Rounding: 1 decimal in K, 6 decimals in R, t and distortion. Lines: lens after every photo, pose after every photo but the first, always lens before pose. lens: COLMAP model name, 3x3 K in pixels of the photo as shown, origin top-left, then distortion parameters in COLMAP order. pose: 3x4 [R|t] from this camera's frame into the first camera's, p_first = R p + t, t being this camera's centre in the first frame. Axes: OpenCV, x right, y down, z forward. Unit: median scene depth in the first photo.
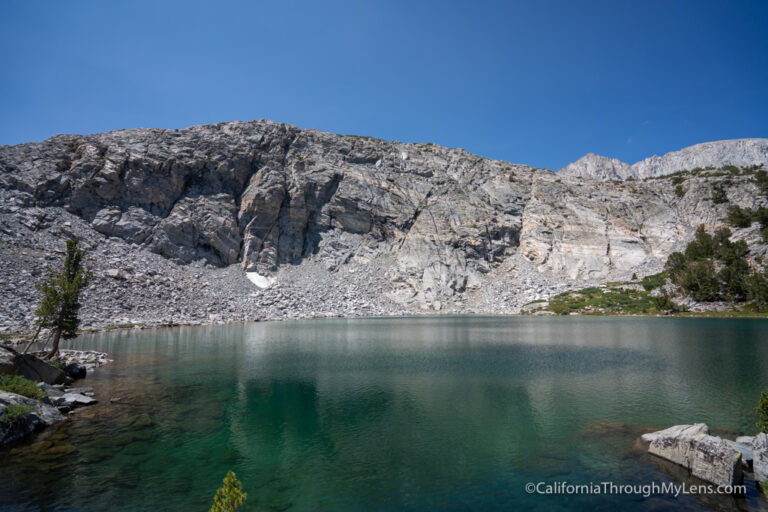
lens RADIAL K [[367.9, 0, 388.0], [0, 367.9, 258.9], [0, 0, 1]] dist [-0.023120, 0.013022]
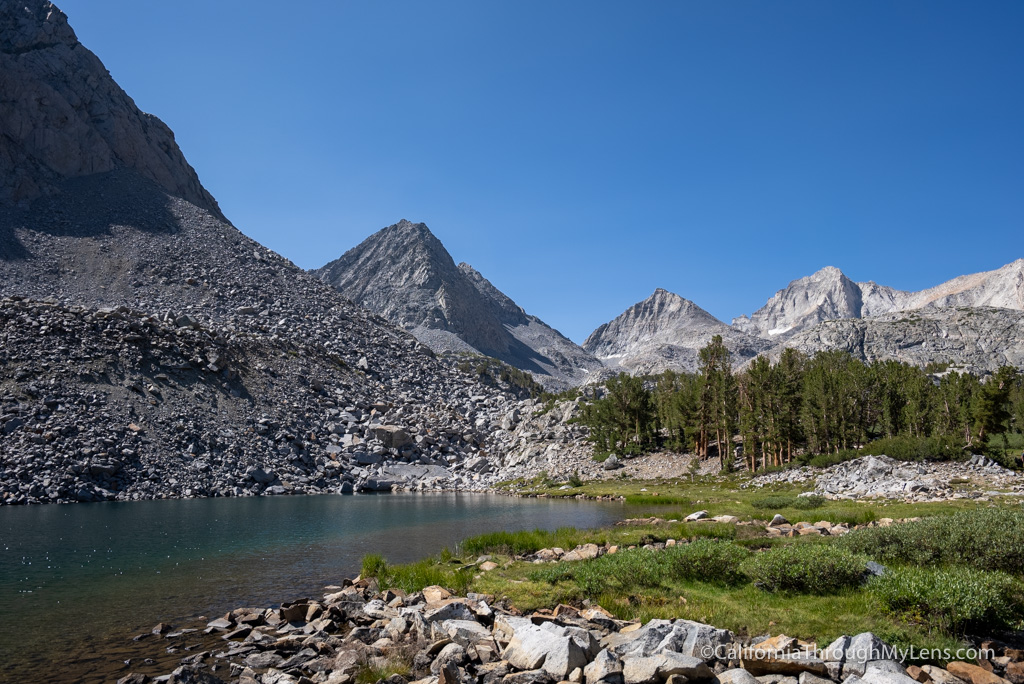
lens RADIAL K [[736.2, 0, 516.2], [0, 736.2, 340.2], [0, 0, 1]] dist [-0.005696, 0.003379]
pose [[0.793255, -0.124231, -0.596081, 0.517484], [0.093349, 0.992204, -0.082561, -0.201700], [0.601691, 0.009848, 0.798668, -2.843515]]
